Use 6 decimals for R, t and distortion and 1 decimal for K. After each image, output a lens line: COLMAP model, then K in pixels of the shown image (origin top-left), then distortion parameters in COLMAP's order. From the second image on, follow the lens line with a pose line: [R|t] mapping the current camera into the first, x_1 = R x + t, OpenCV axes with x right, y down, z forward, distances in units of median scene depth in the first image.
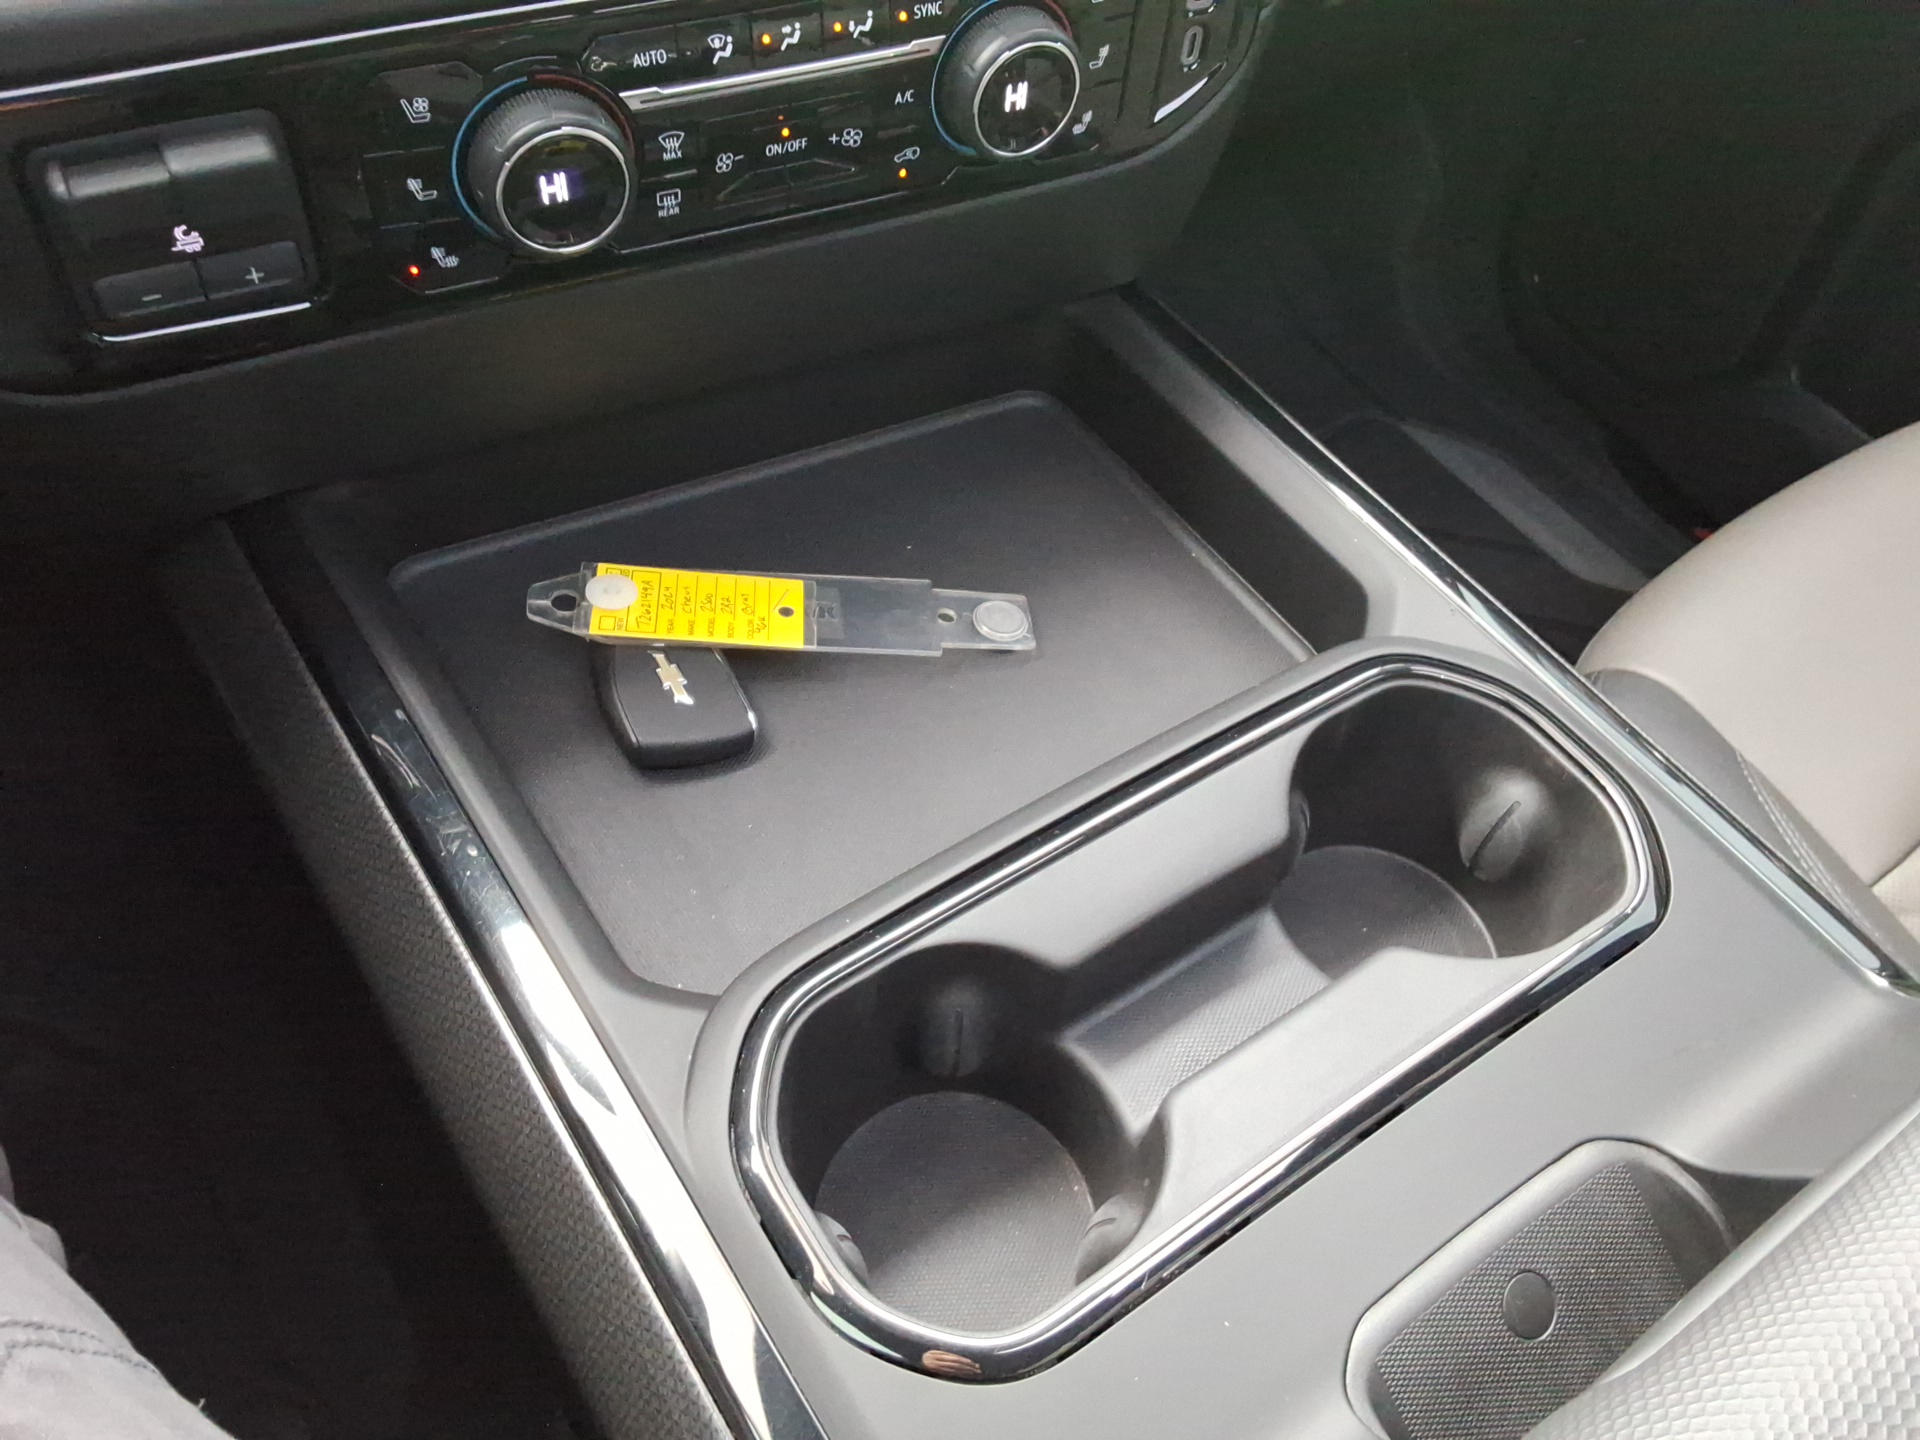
lens RADIAL K [[1564.0, 0, 980.3], [0, 1564.0, 697.8], [0, 0, 1]] dist [0.156948, -0.285278]
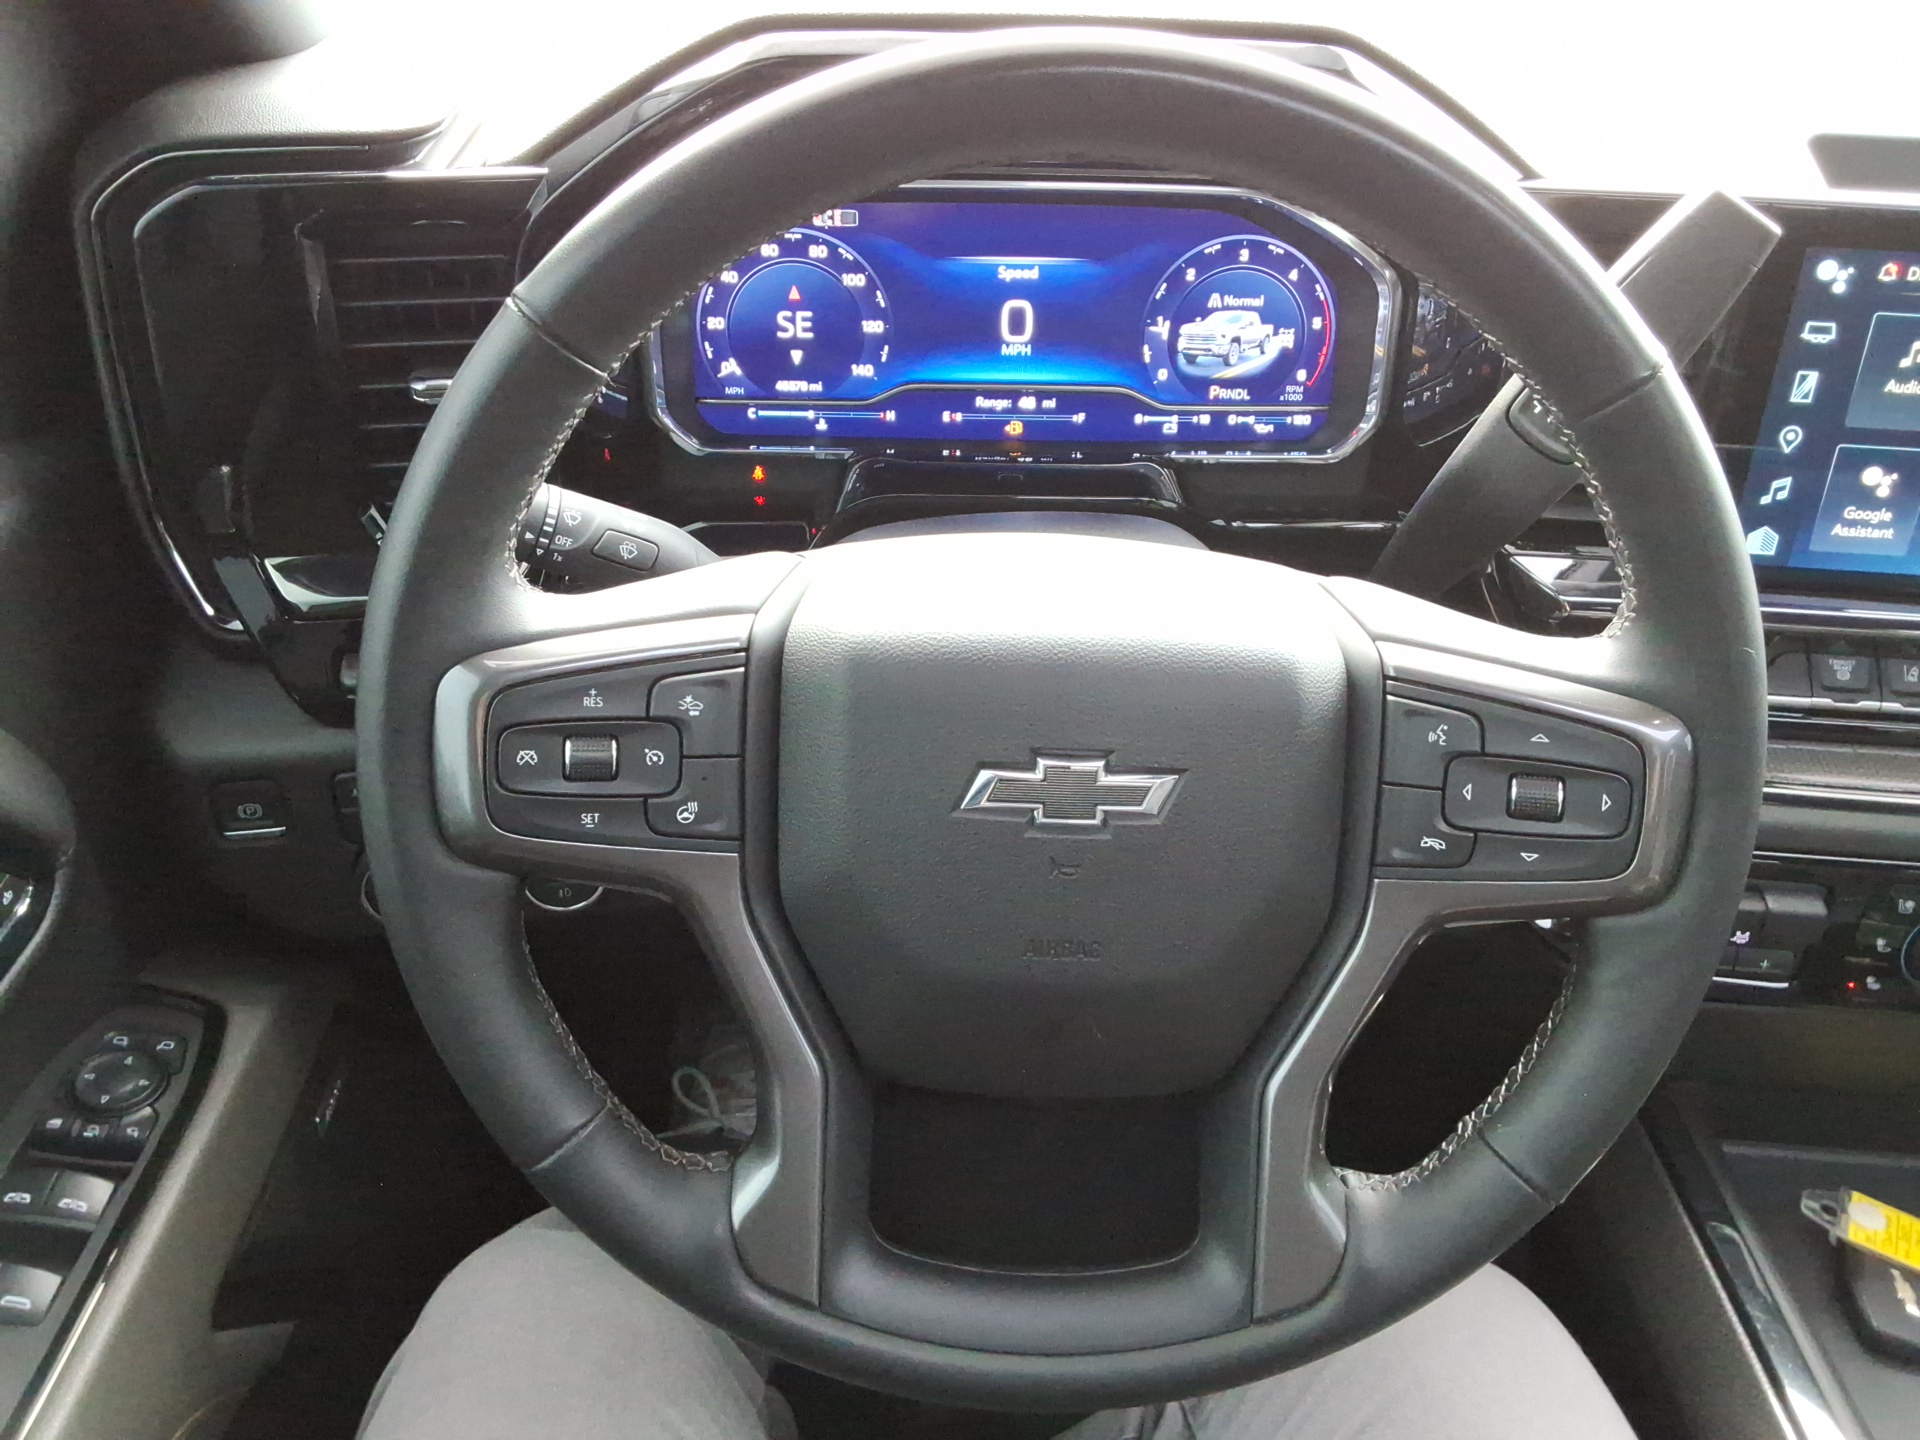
lens RADIAL K [[1531.2, 0, 983.1], [0, 1531.2, 711.4], [0, 0, 1]] dist [0.132384, -0.206313]
pose [[0.835974, 0.225166, -0.500448, -0.338805], [-0.384526, 0.890976, -0.241457, 0.195750], [0.391520, 0.394287, 0.831414, -0.734162]]
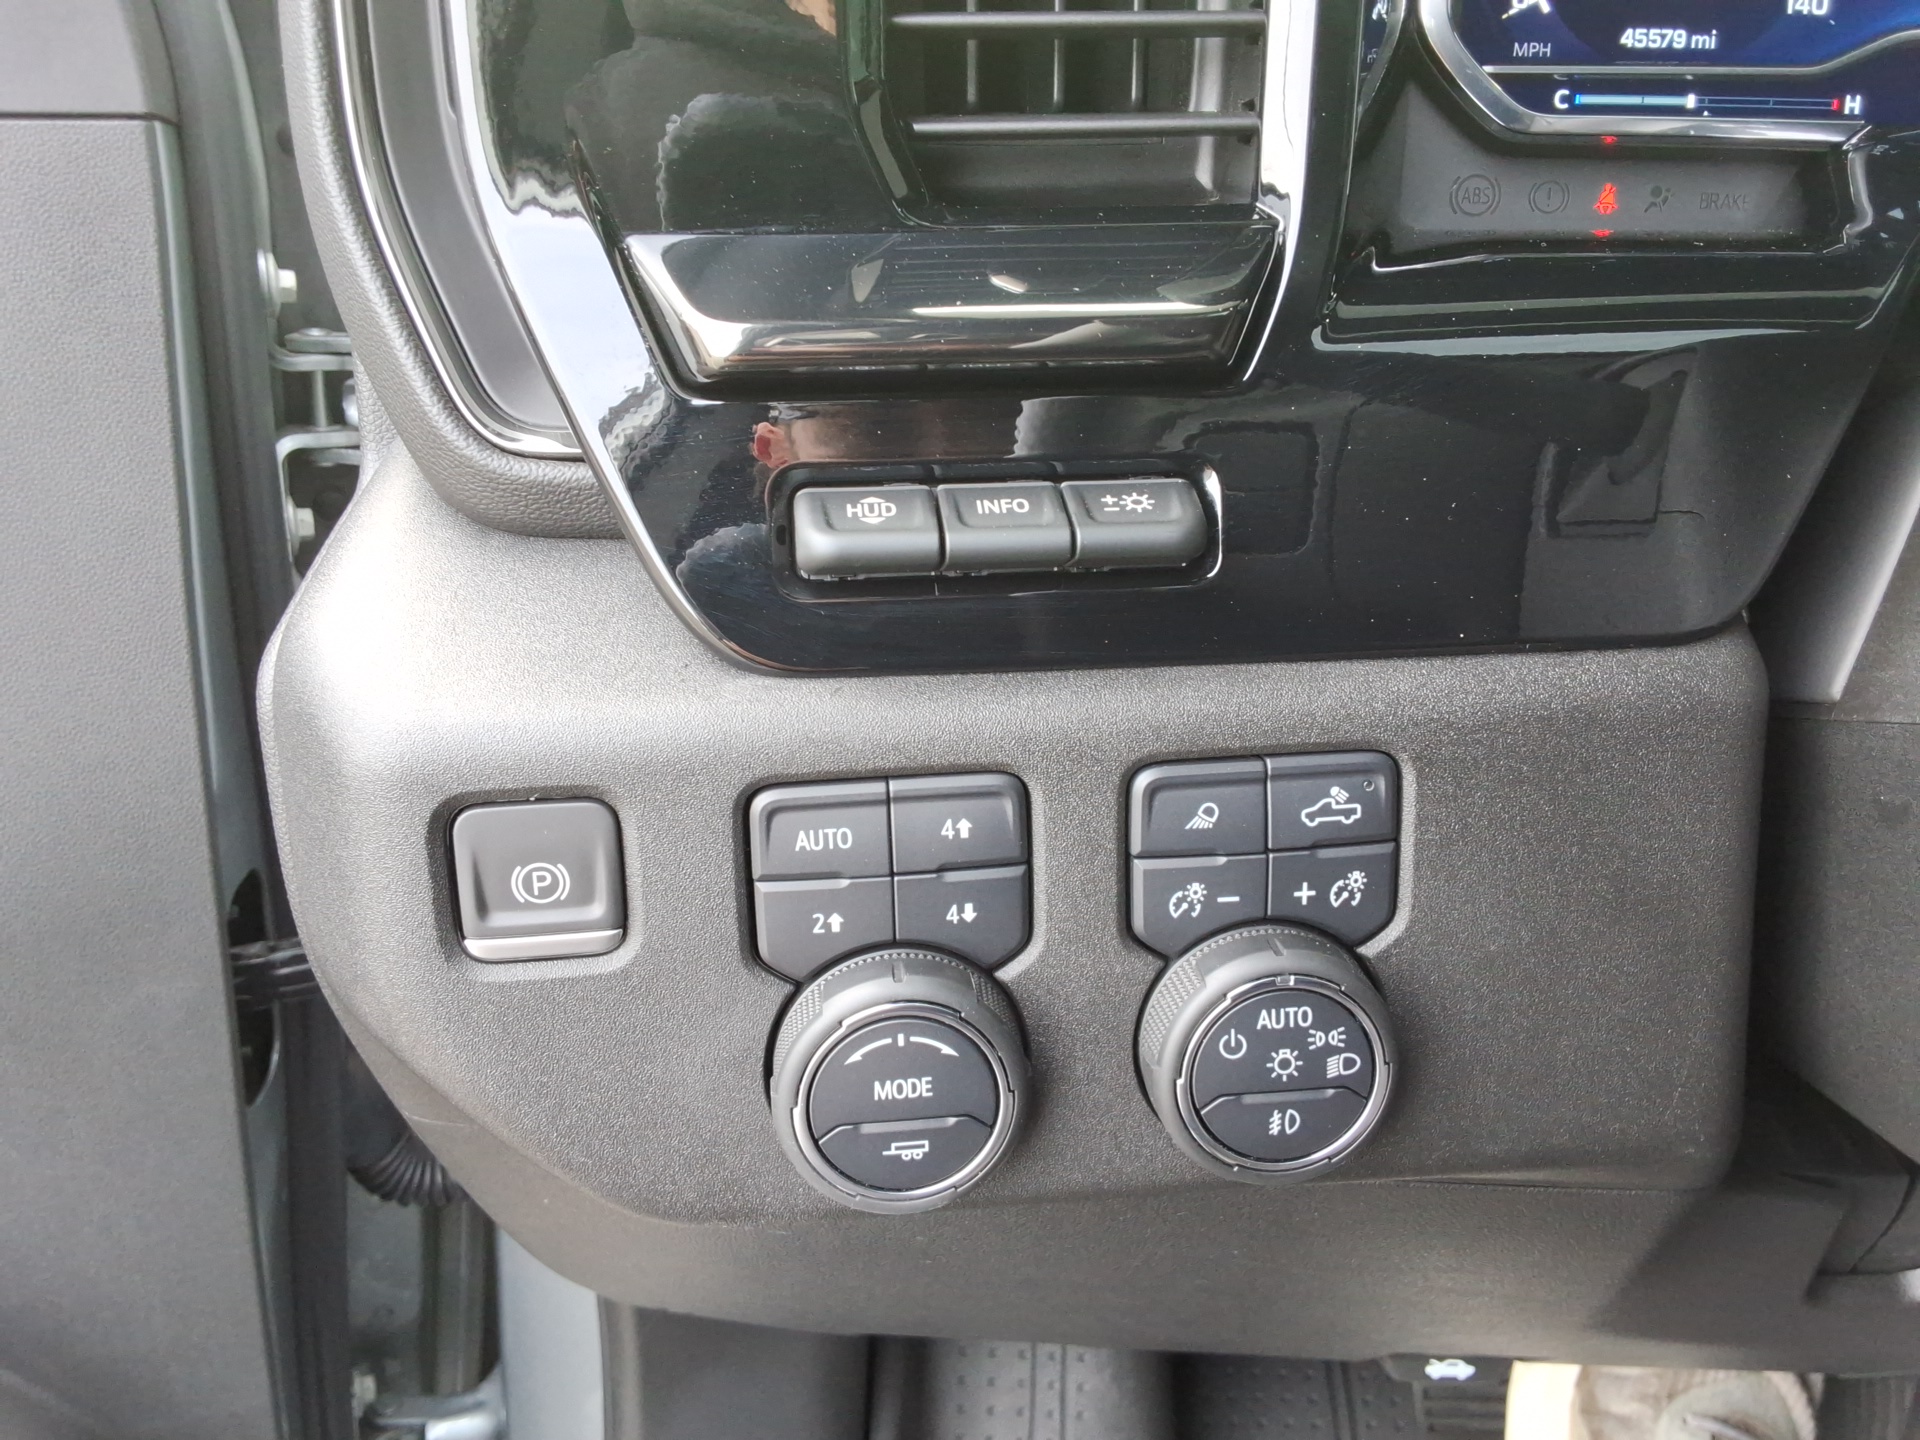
lens RADIAL K [[1564.0, 0, 980.3], [0, 1564.0, 697.8], [0, 0, 1]] dist [0.156948, -0.285278]
pose [[0.810585, 0.131781, -0.570600, -1.155645], [-0.405391, 0.829425, -0.384334, 0.287741], [0.422622, 0.542852, 0.725743, -0.149746]]
